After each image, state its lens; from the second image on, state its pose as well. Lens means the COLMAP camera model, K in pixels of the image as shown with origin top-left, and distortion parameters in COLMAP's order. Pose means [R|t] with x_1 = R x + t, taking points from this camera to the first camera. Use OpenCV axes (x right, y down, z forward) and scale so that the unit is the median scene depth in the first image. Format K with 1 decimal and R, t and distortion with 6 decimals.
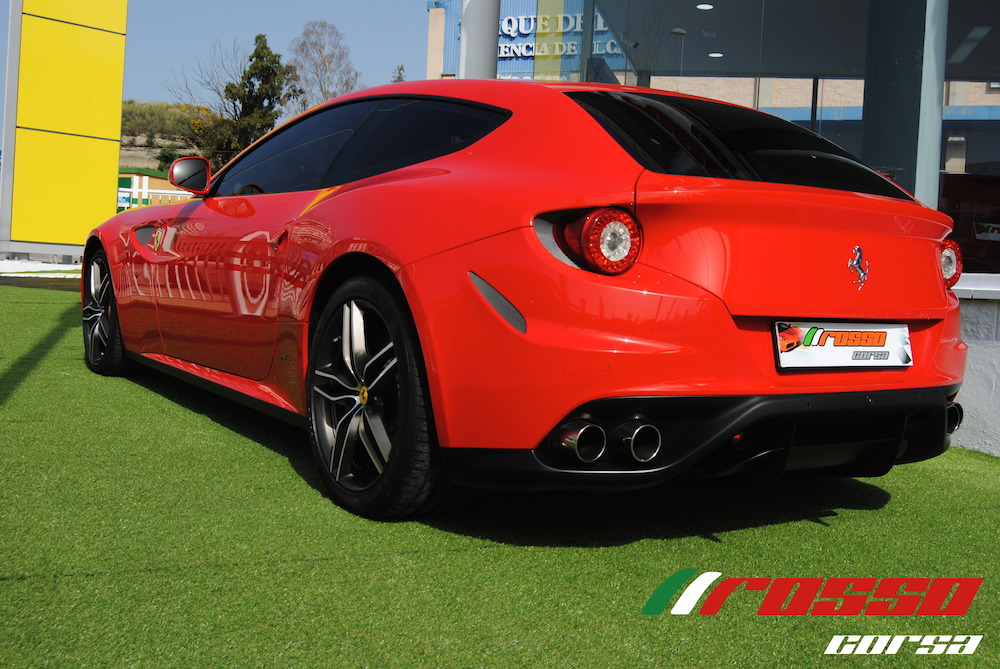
lens RADIAL K [[1111.2, 0, 499.1], [0, 1111.2, 333.5], [0, 0, 1]] dist [-0.055622, 0.000000]
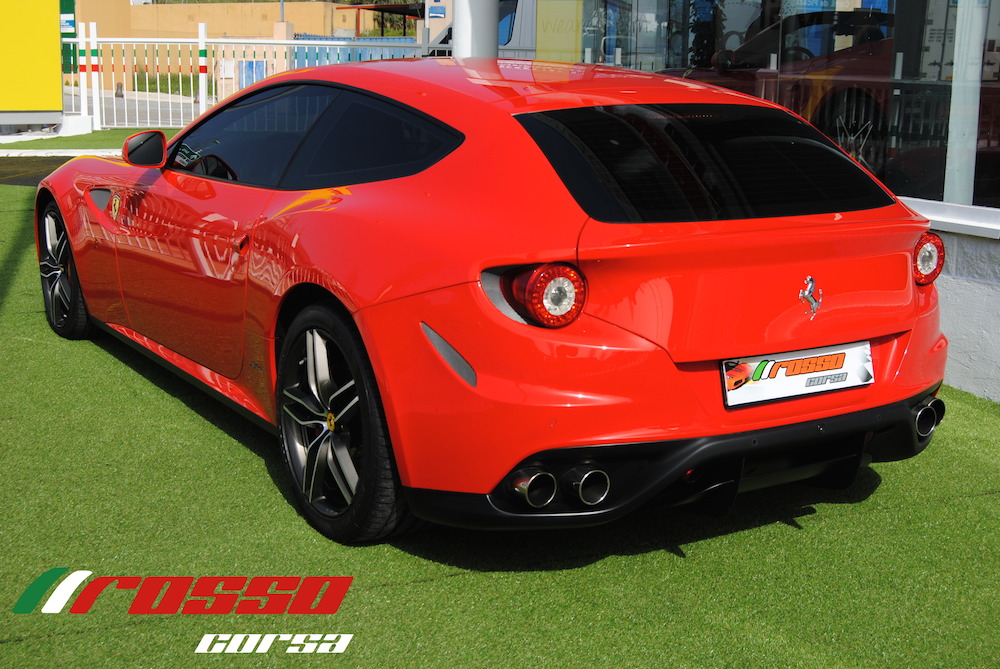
lens RADIAL K [[1380.9, 0, 500.9], [0, 1380.9, 334.5], [0, 0, 1]] dist [-0.042838, 0.000000]
pose [[0.998783, -0.033054, -0.036612, 0.087483], [0.037954, 0.989077, 0.142428, -0.210635], [0.031505, -0.143645, 0.989128, -0.244294]]
